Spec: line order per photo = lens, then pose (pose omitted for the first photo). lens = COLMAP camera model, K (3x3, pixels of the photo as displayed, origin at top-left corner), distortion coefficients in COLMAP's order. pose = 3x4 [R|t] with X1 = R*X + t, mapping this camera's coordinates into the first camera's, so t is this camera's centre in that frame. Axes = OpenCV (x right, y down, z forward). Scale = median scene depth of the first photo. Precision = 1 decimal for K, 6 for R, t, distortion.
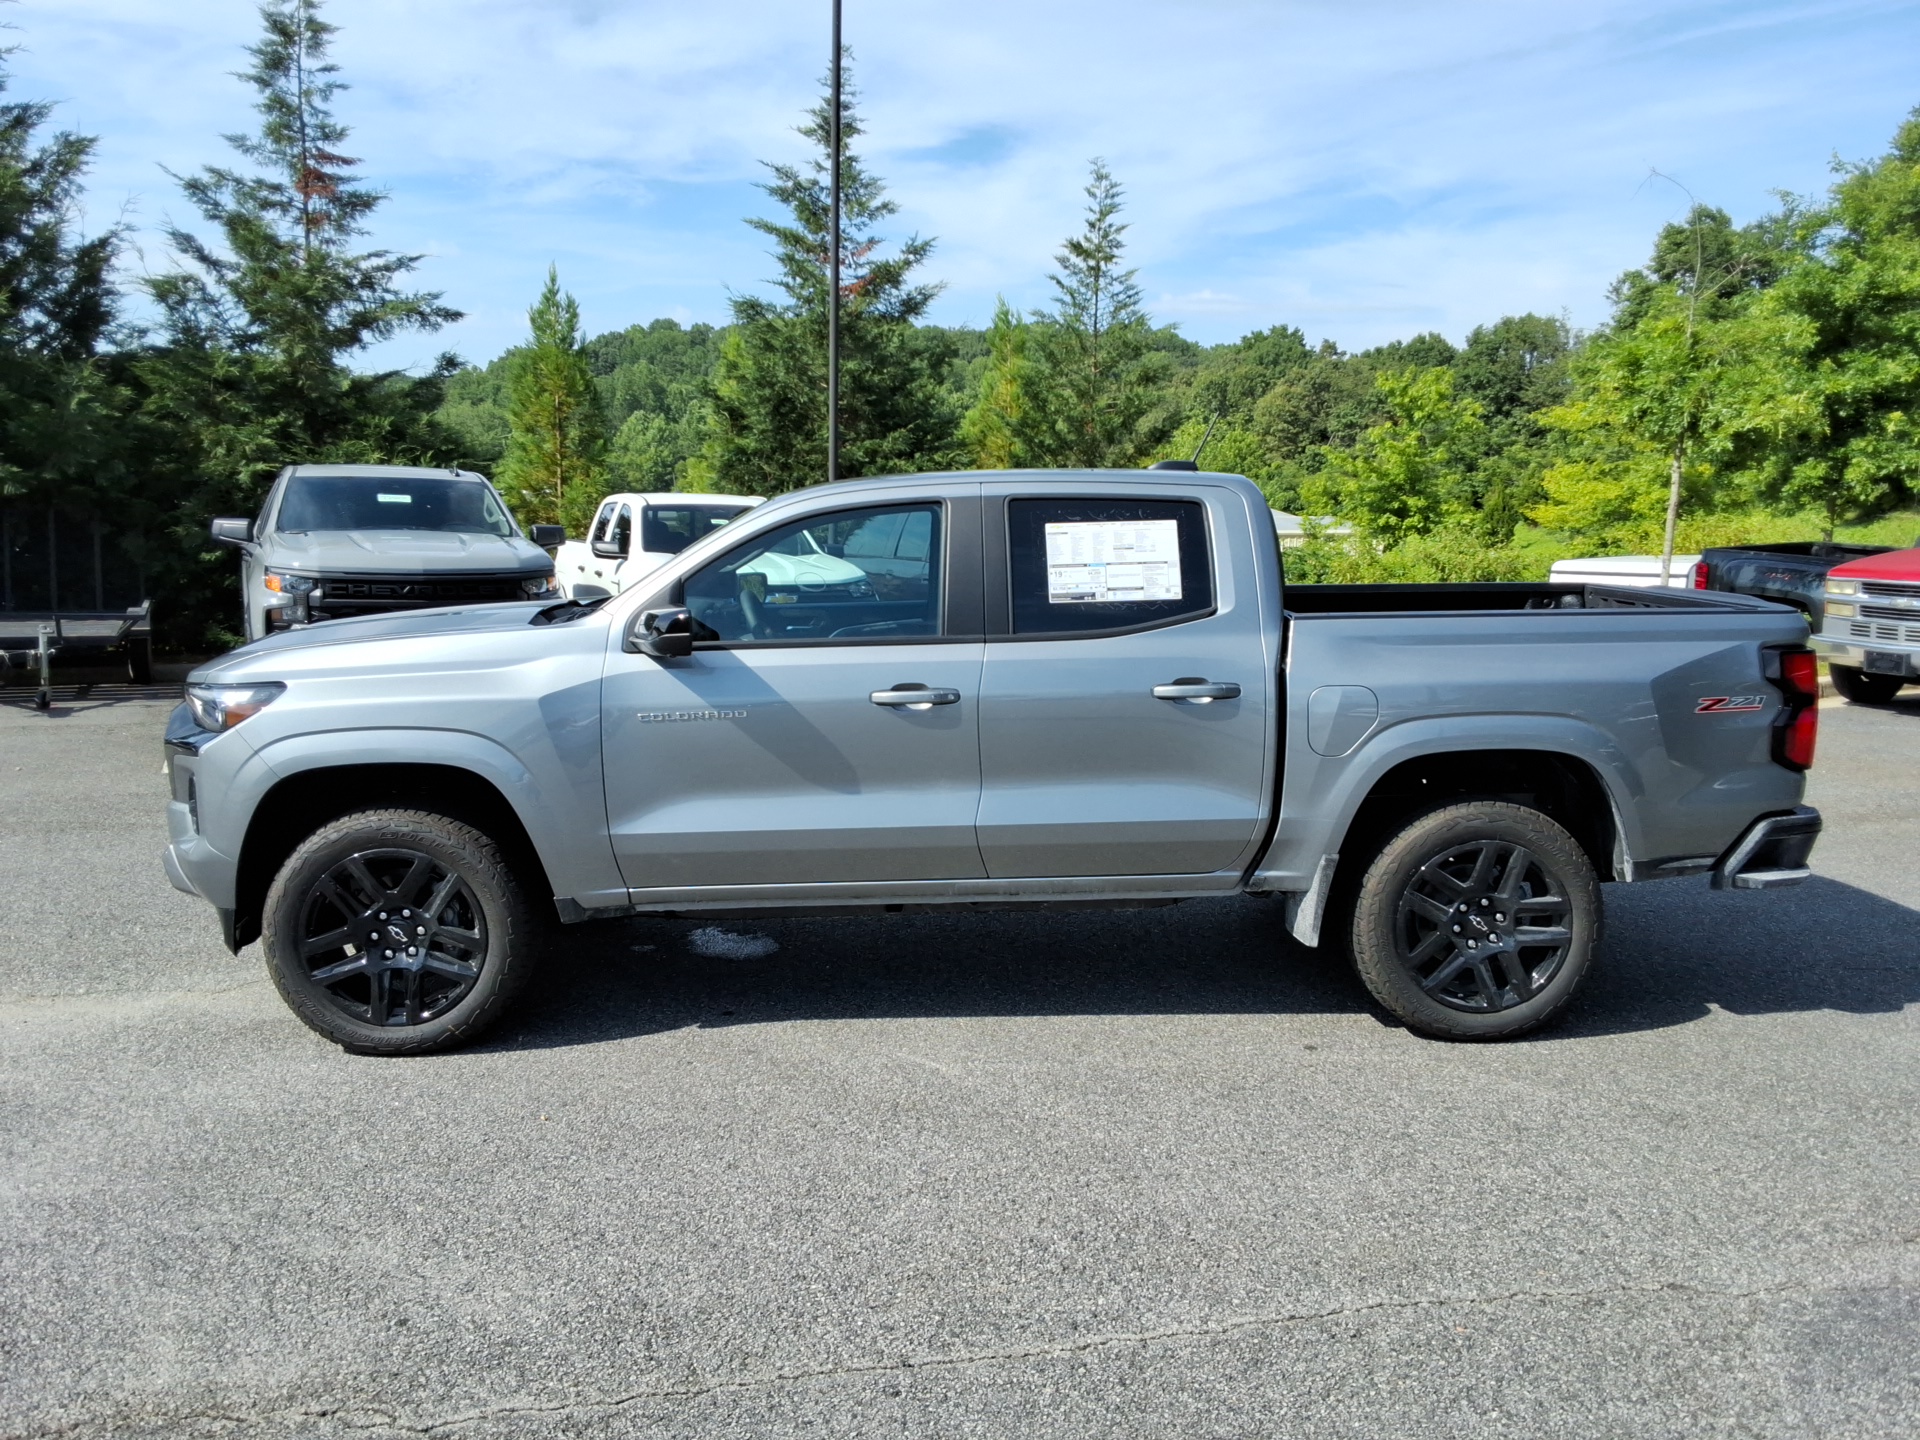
lens RADIAL K [[1557.3, 0, 981.5], [0, 1557.3, 698.1], [0, 0, 1]] dist [0.138504, -0.240724]
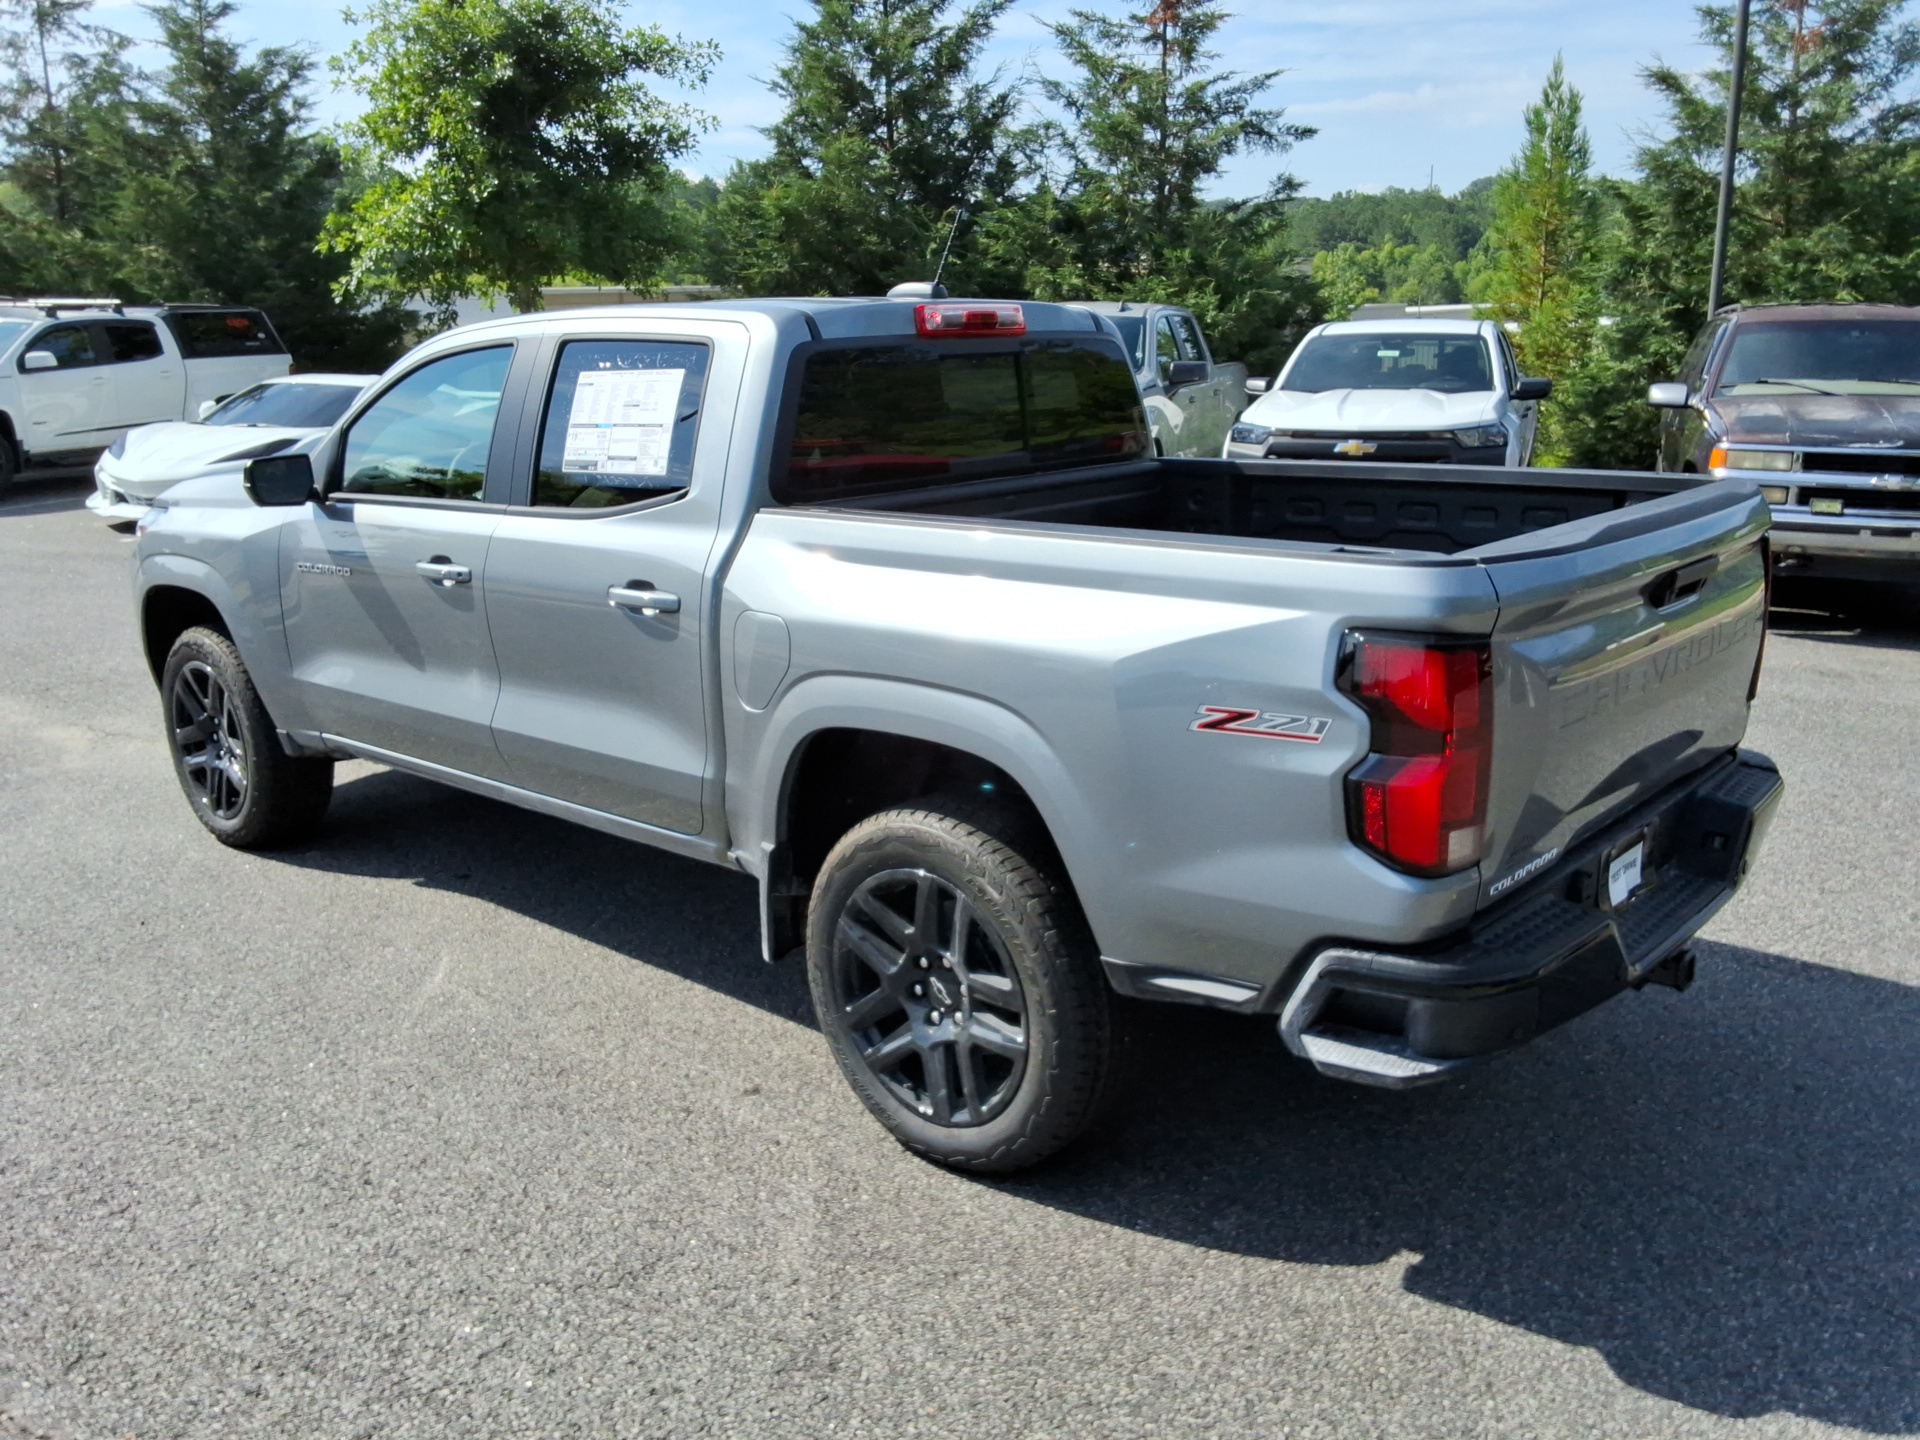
lens RADIAL K [[1569.4, 0, 985.2], [0, 1569.4, 699.0], [0, 0, 1]] dist [0.096199, -0.153796]
pose [[0.710852, 0.146291, -0.687960, 0.776156], [-0.071577, 0.988098, 0.136156, -0.071292], [0.699690, -0.047544, 0.712862, 0.556559]]
